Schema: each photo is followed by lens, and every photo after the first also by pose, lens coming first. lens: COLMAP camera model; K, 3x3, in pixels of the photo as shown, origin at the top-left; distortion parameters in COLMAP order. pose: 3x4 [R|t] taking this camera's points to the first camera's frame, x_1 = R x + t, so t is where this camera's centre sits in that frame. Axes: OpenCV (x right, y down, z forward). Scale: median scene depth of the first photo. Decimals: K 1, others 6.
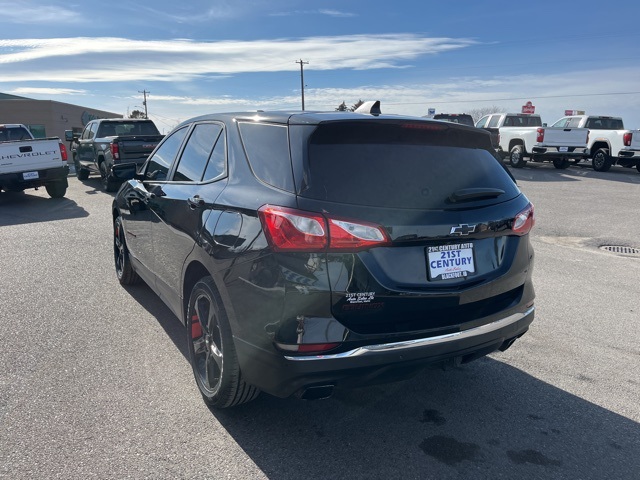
lens RADIAL K [[491.7, 0, 320.0], [0, 491.7, 240.0], [0, 0, 1]] dist [0.086166, -0.120971]
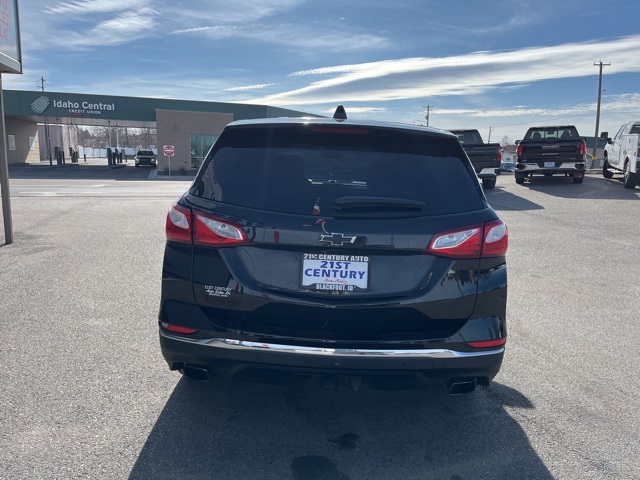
lens RADIAL K [[491.7, 0, 320.0], [0, 491.7, 240.0], [0, 0, 1]] dist [0.086166, -0.120971]
pose [[0.847442, 0.099458, -0.521488, 0.155868], [-0.112214, 0.993658, 0.007156, -0.004704], [0.518892, 0.052454, 0.853229, 0.038890]]
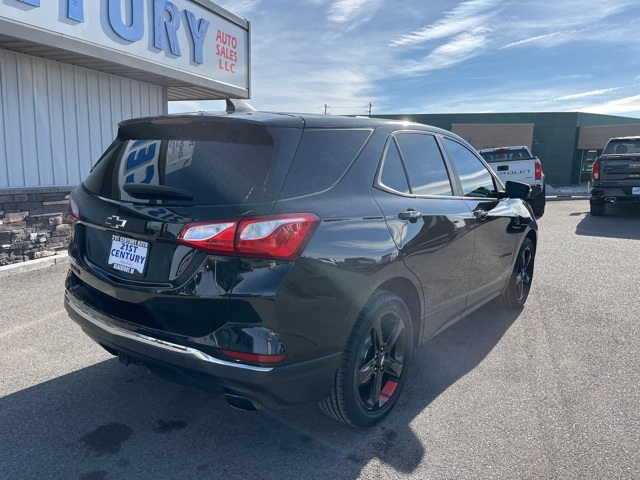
lens RADIAL K [[490.0, 0, 320.0], [0, 490.0, 240.0], [0, 0, 1]] dist [0.075349, -0.111298]
pose [[0.365764, 0.140534, -0.920036, 0.282637], [-0.187039, 0.979466, 0.075254, -0.028548], [0.911720, 0.144557, 0.384539, 0.207622]]
